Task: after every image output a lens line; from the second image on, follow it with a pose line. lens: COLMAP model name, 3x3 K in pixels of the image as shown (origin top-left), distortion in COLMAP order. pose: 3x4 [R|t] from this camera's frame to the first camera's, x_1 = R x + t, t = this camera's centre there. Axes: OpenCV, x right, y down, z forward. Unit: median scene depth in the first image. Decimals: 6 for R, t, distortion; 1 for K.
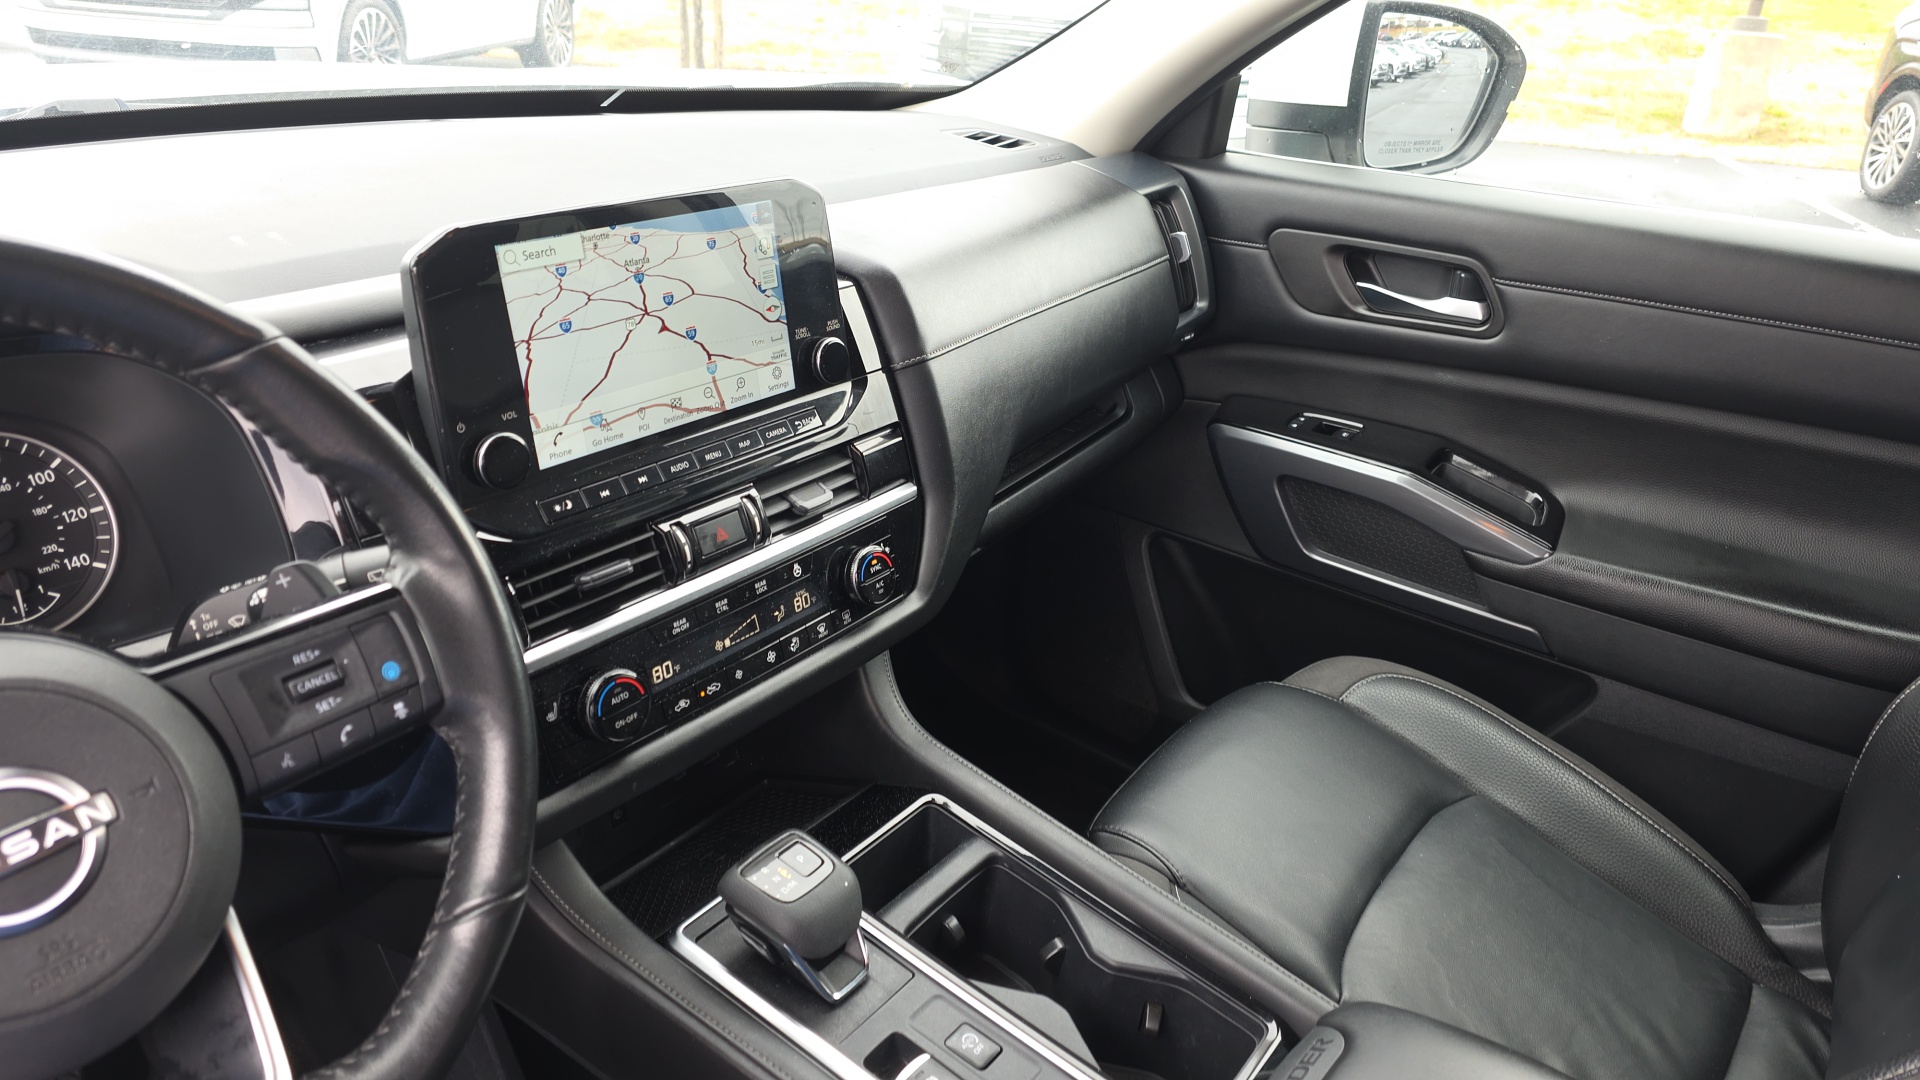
lens RADIAL K [[1283.8, 0, 959.0], [0, 1283.8, 562.1], [0, 0, 1]] dist [0.057894, -0.072592]
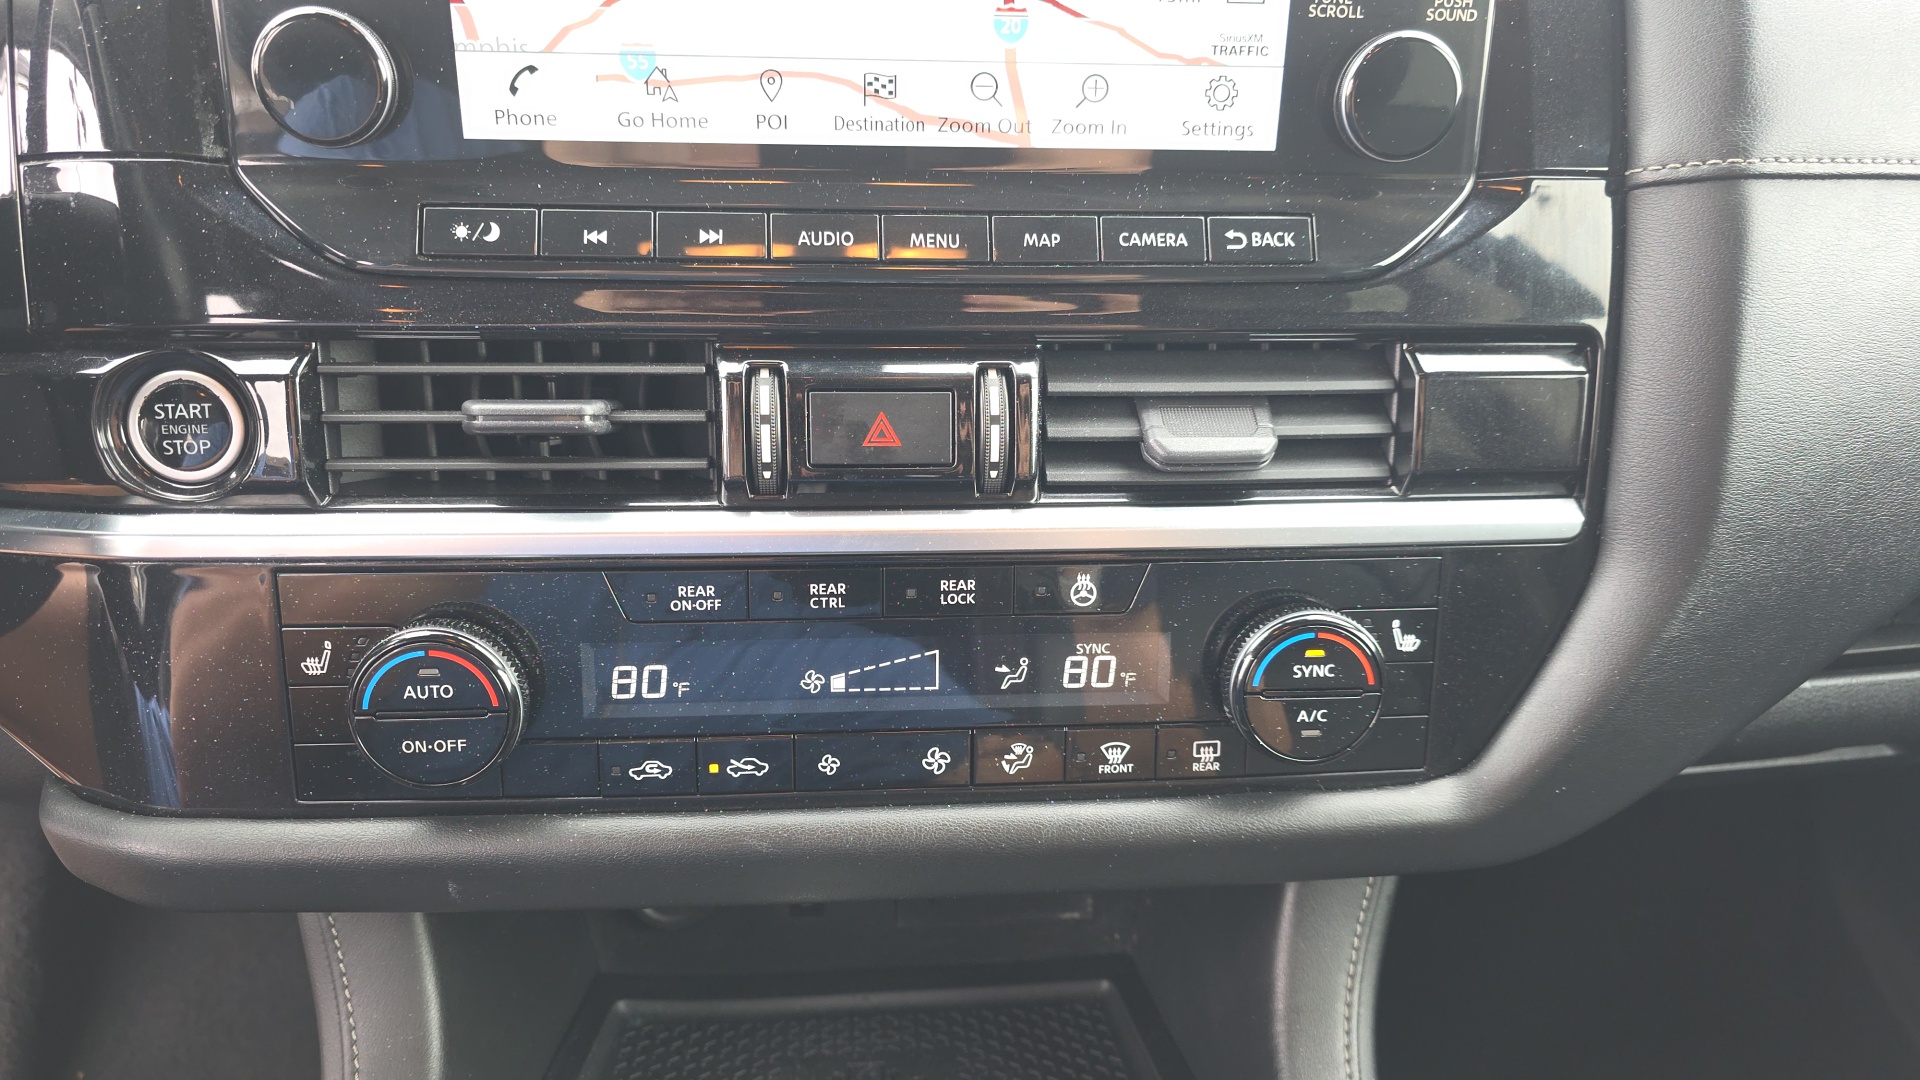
lens RADIAL K [[1349.3, 0, 949.9], [0, 1349.3, 549.4], [0, 0, 1]] dist [0.081364, -0.125351]
pose [[0.672477, 0.338284, -0.658284, 0.132848], [-0.326822, 0.933745, 0.145971, -0.060247], [0.664049, 0.116980, 0.738481, 0.751496]]
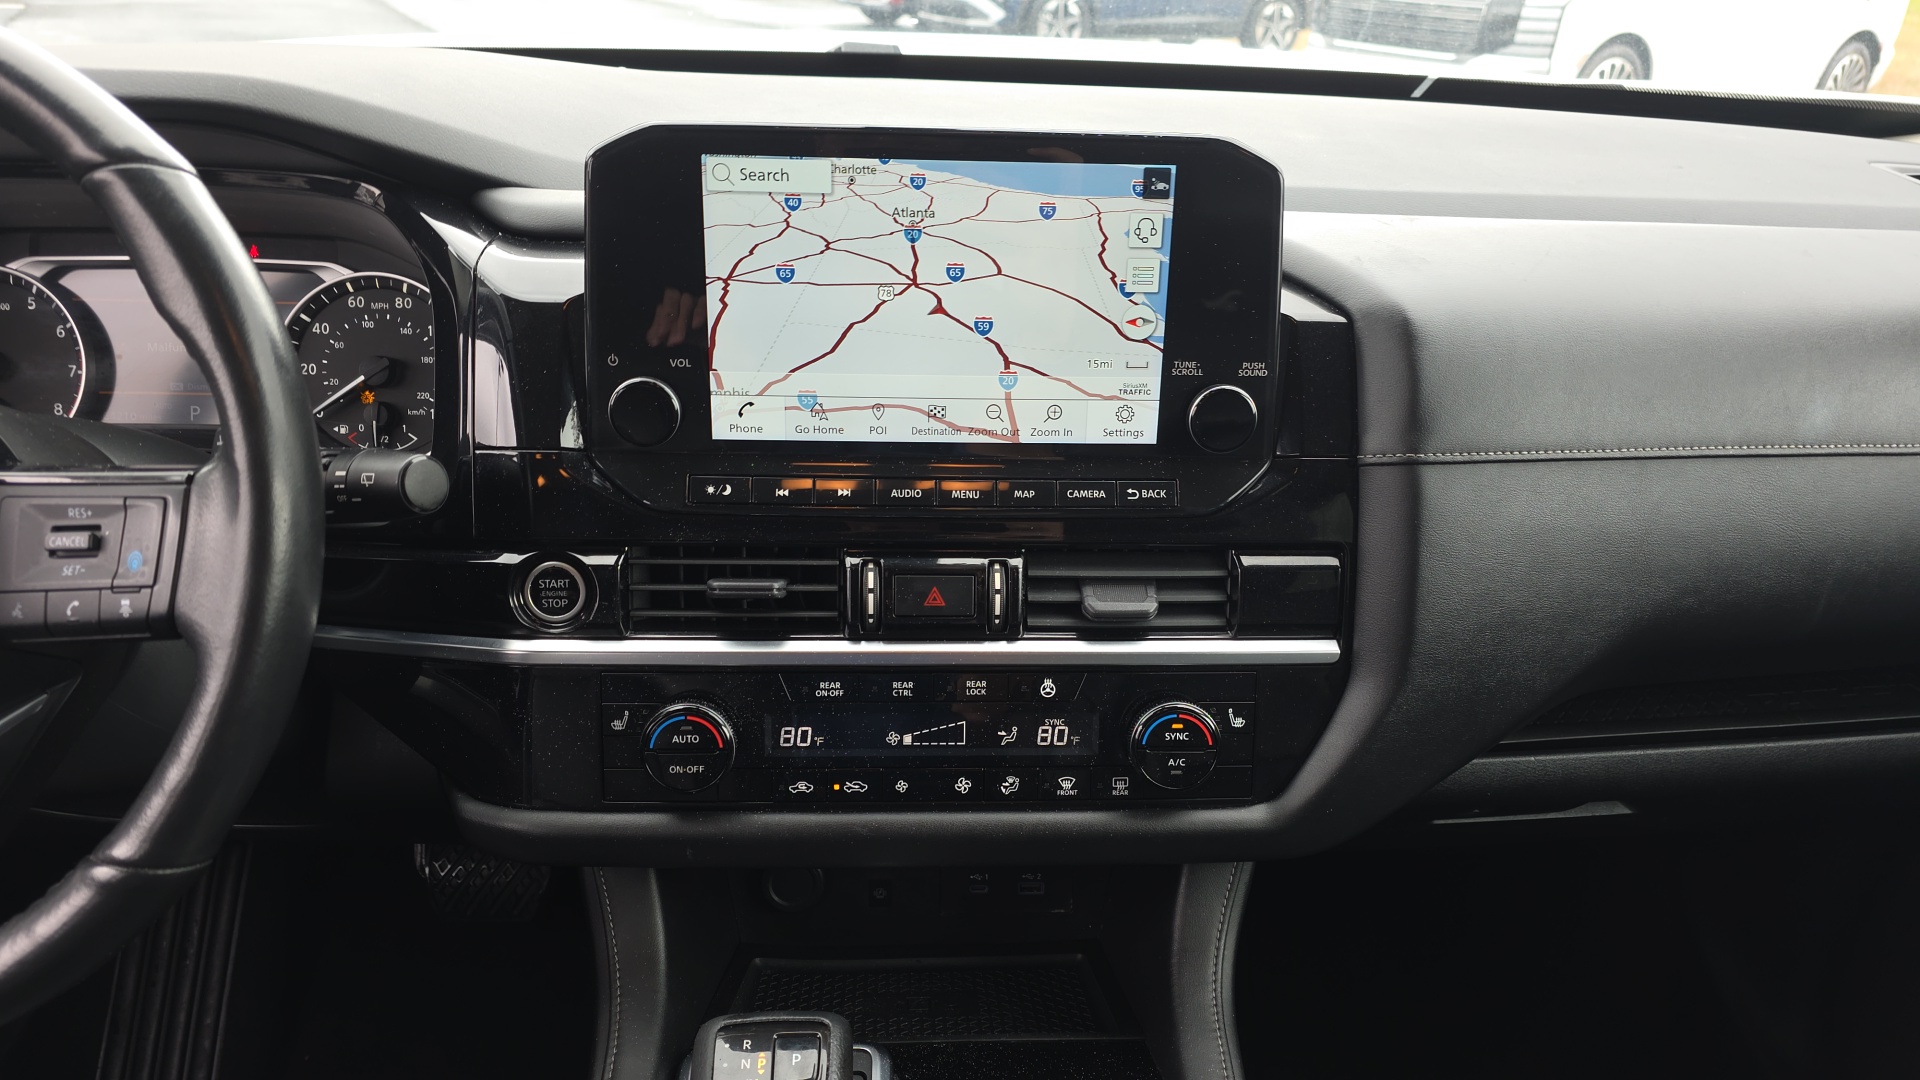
lens RADIAL K [[1295.5, 0, 956.7], [0, 1295.5, 567.6], [0, 0, 1]] dist [0.119757, -0.157685]
pose [[0.646242, 0.305041, -0.699515, 0.358688], [-0.334799, 0.937041, 0.099319, -0.123490], [0.685771, 0.170012, 0.707682, 0.515890]]
